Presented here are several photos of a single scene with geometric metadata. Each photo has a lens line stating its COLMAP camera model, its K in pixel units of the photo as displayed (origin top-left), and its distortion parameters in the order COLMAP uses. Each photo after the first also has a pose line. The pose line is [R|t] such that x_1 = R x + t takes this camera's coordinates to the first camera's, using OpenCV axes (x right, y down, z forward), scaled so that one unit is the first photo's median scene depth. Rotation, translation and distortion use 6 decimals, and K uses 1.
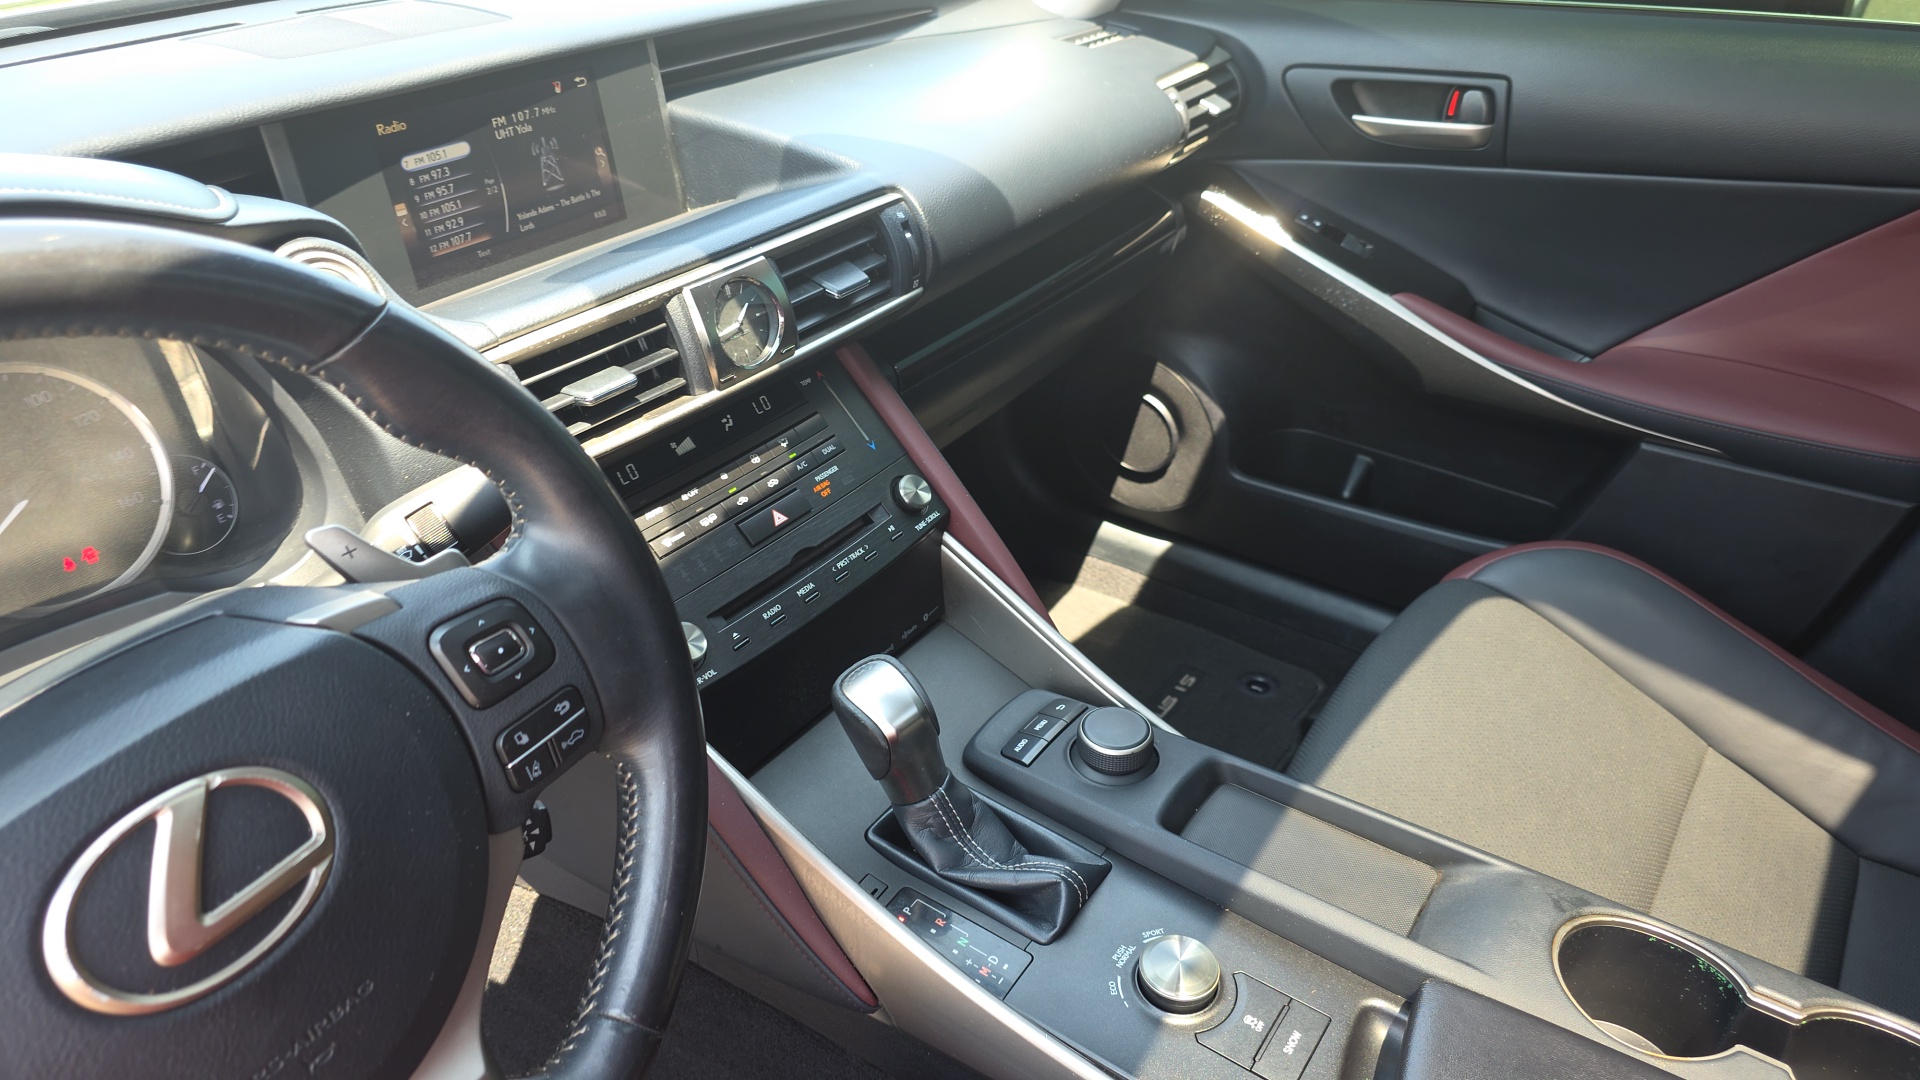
lens RADIAL K [[1303.5, 0, 965.5], [0, 1303.5, 539.6], [0, 0, 1]] dist [0.051703, -0.054711]
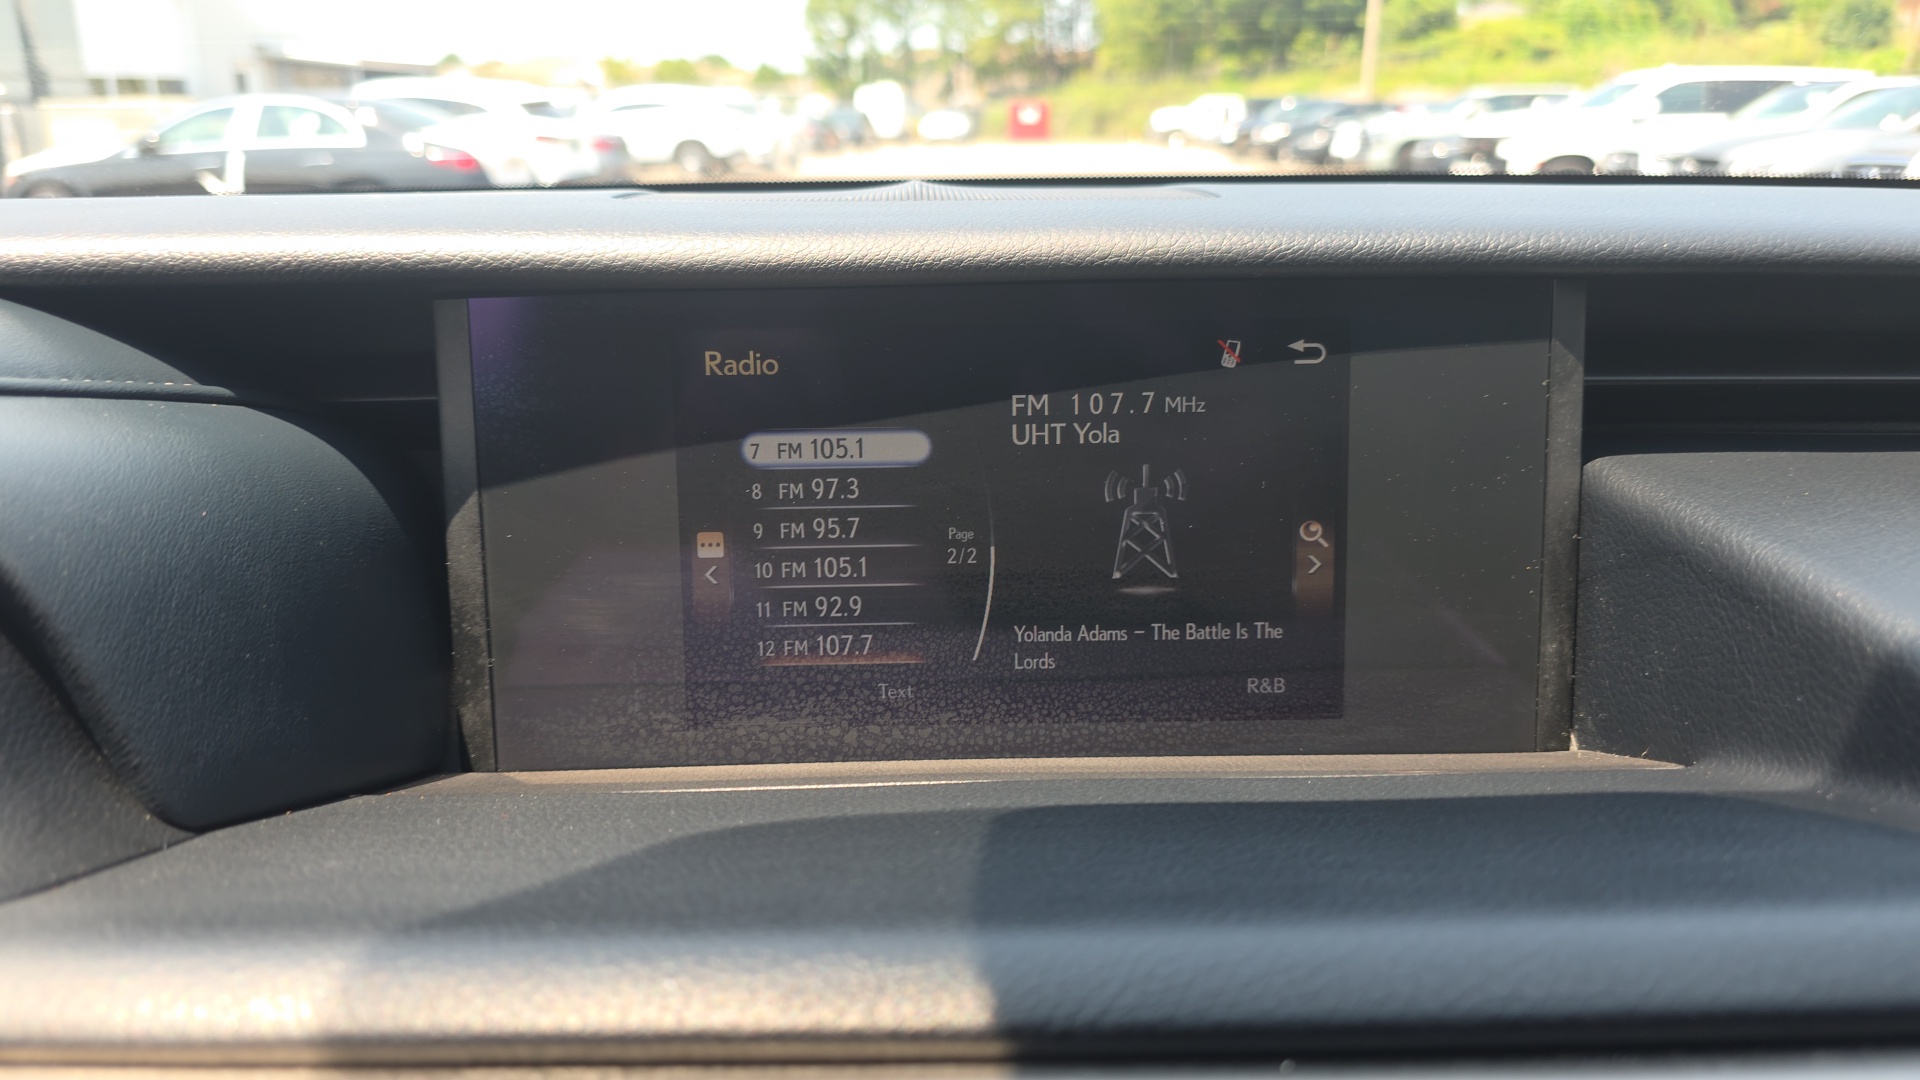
lens RADIAL K [[1325.0, 0, 914.9], [0, 1325.0, 542.9], [0, 0, 1]] dist [0.025868, -0.003274]
pose [[0.584295, 0.212344, -0.783269, -0.049951], [-0.416024, 0.907068, -0.064436, -0.239709], [0.696795, 0.363508, 0.618335, 0.743617]]
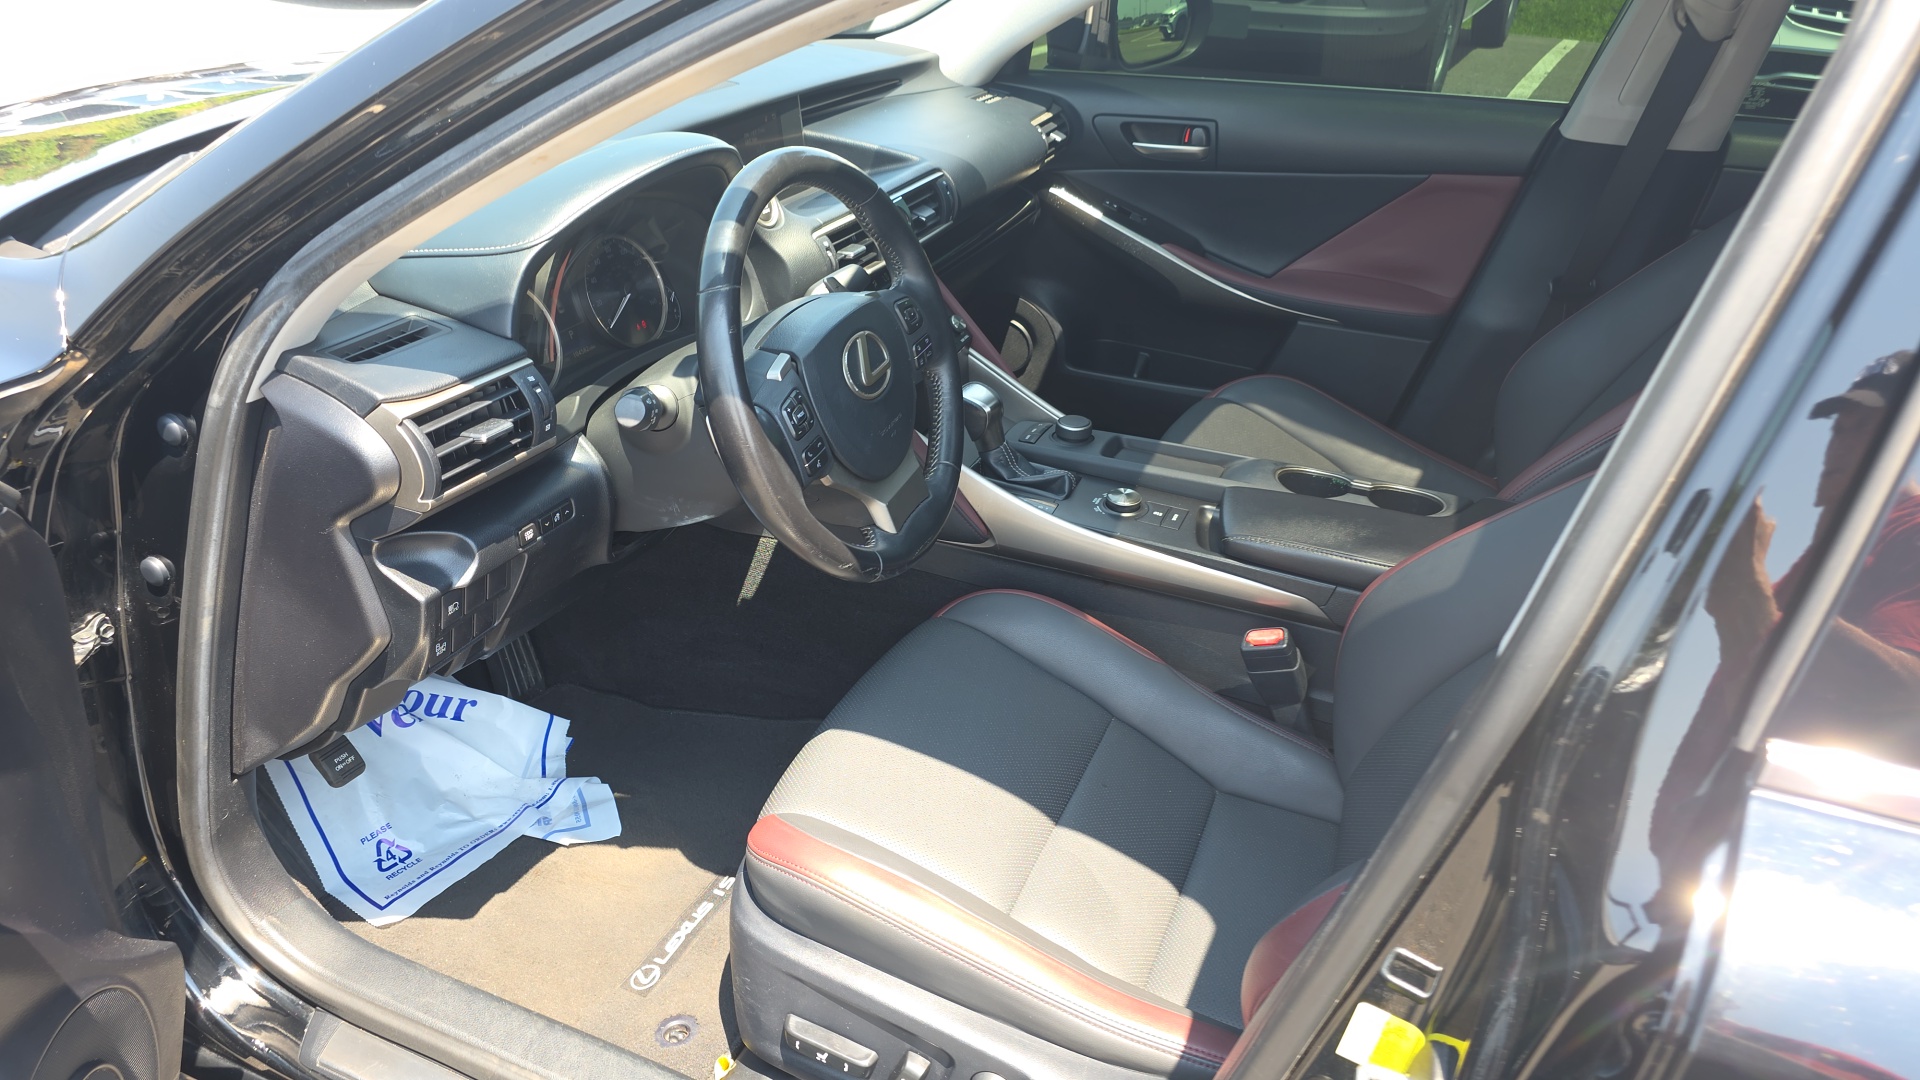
lens RADIAL K [[1284.2, 0, 952.3], [0, 1284.2, 530.9], [0, 0, 1]] dist [0.065901, -0.058992]
pose [[0.977574, -0.058227, 0.202382, -0.484090], [0.067532, 0.996940, -0.039375, 0.372344], [-0.199470, 0.052159, 0.978515, -0.932052]]
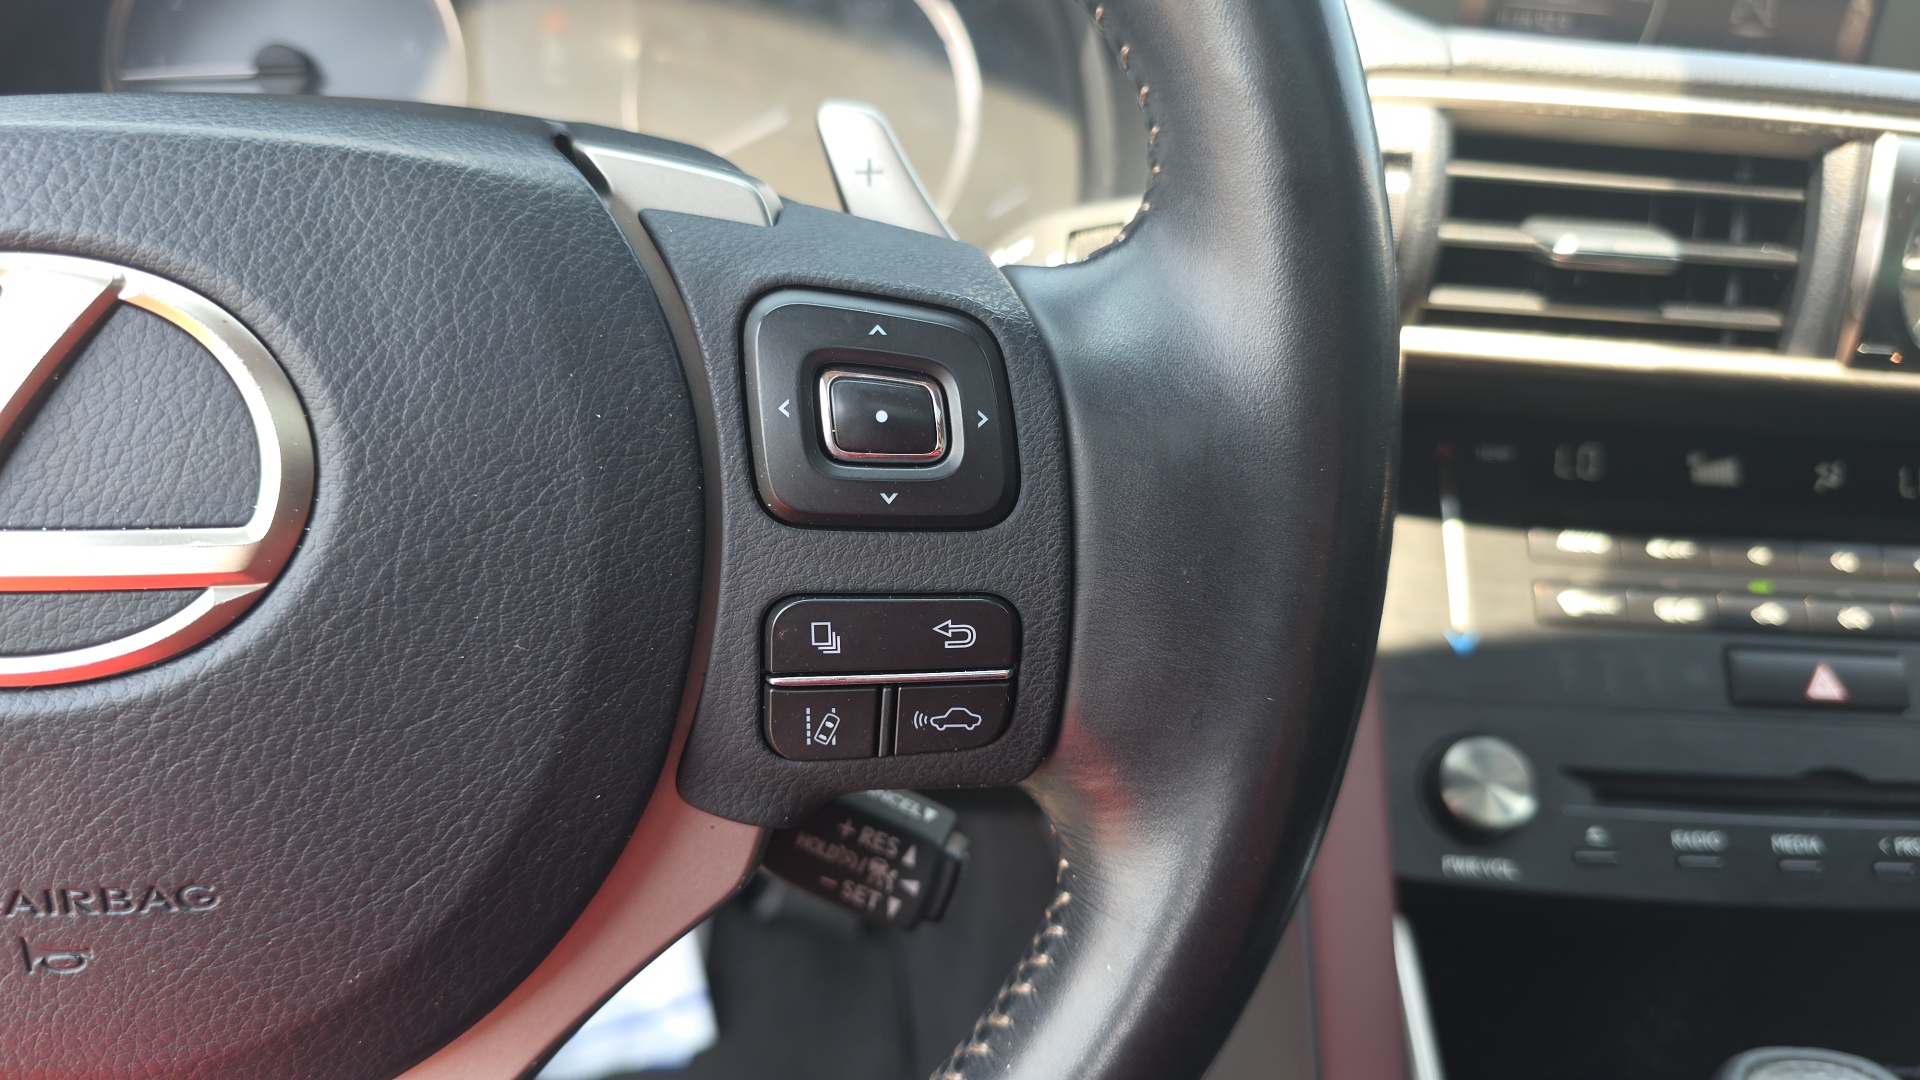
lens RADIAL K [[1375.0, 0, 954.3], [0, 1375.0, 559.1], [0, 0, 1]] dist [0.037242, -0.080950]
pose [[0.613507, 0.433491, -0.660071, -0.026692], [-0.484163, 0.866813, 0.119258, 0.035347], [0.623855, 0.246416, 0.741676, 0.407953]]
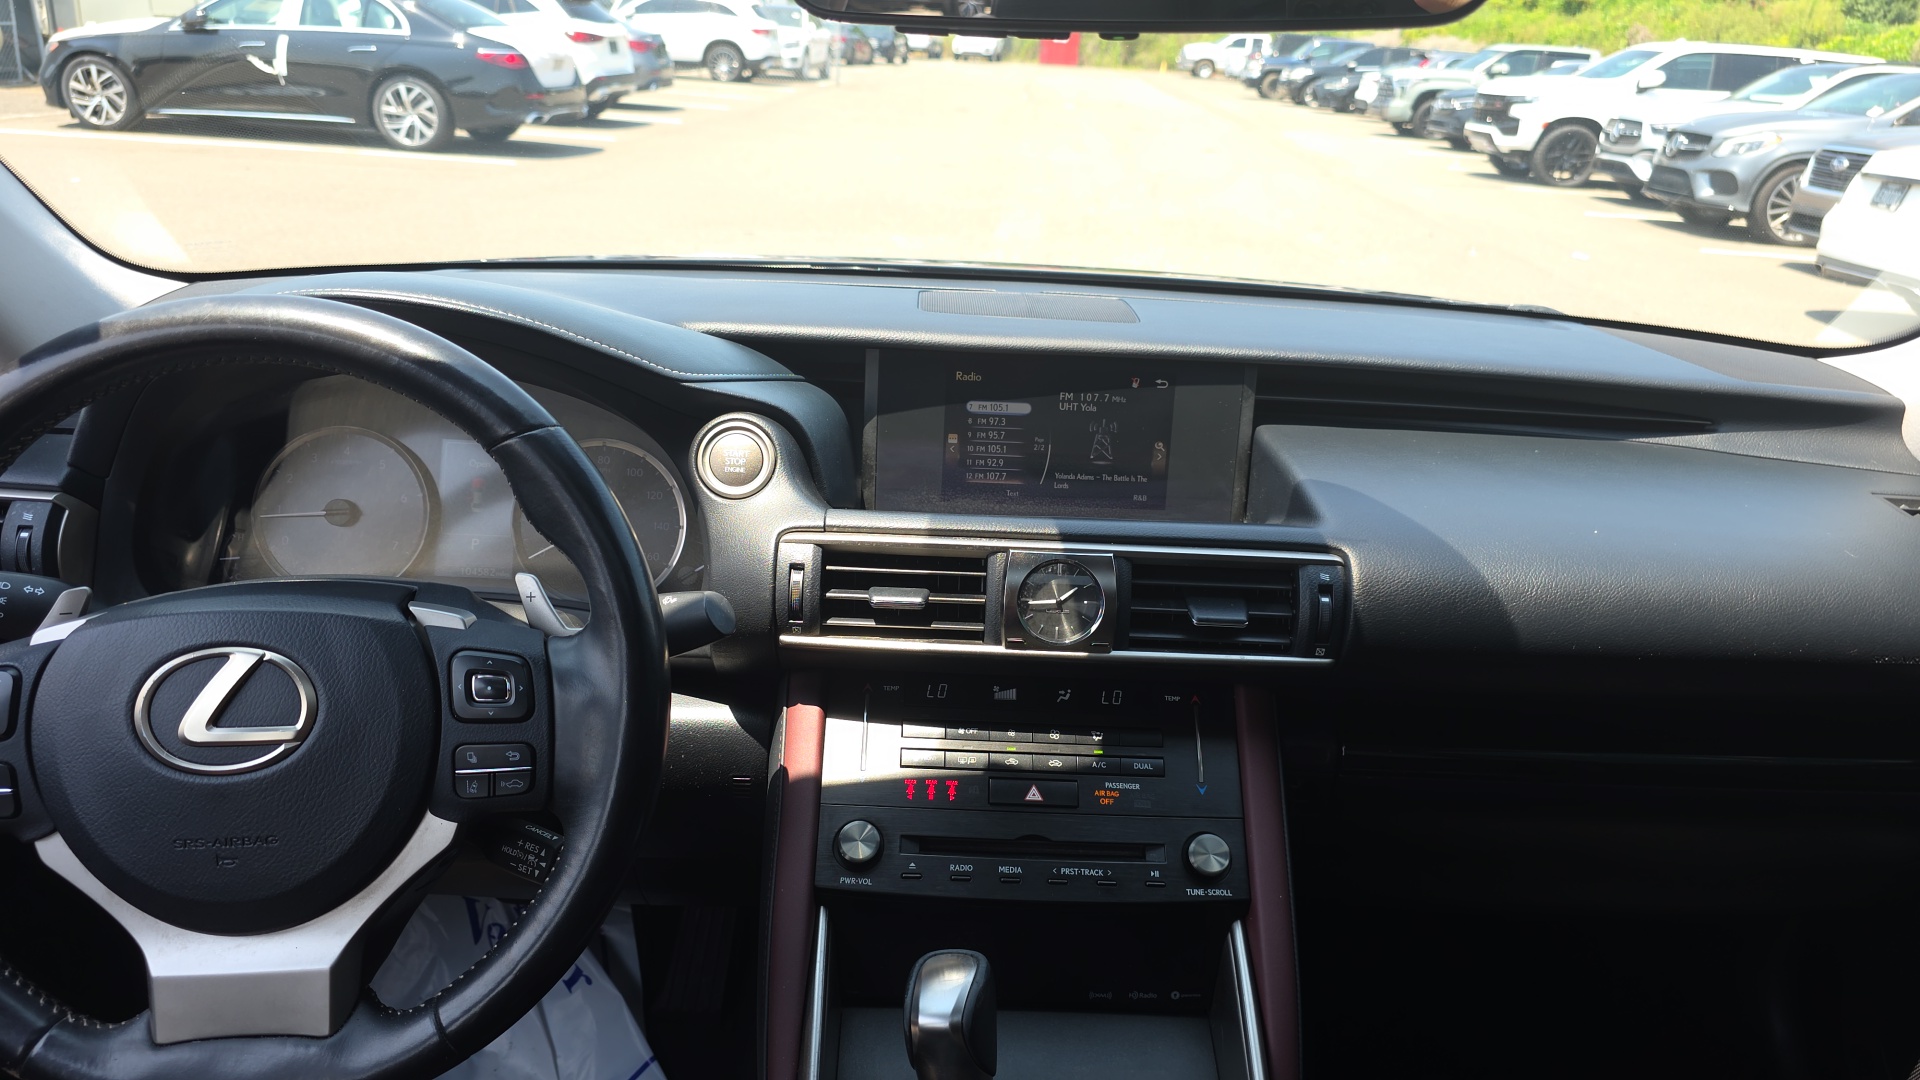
lens RADIAL K [[1303.5, 0, 965.5], [0, 1303.5, 539.6], [0, 0, 1]] dist [0.051703, -0.054711]
pose [[0.596061, 0.291835, -0.748027, 0.497234], [-0.465210, 0.884833, -0.025492, -0.134539], [0.654440, 0.363184, 0.663179, 0.220236]]
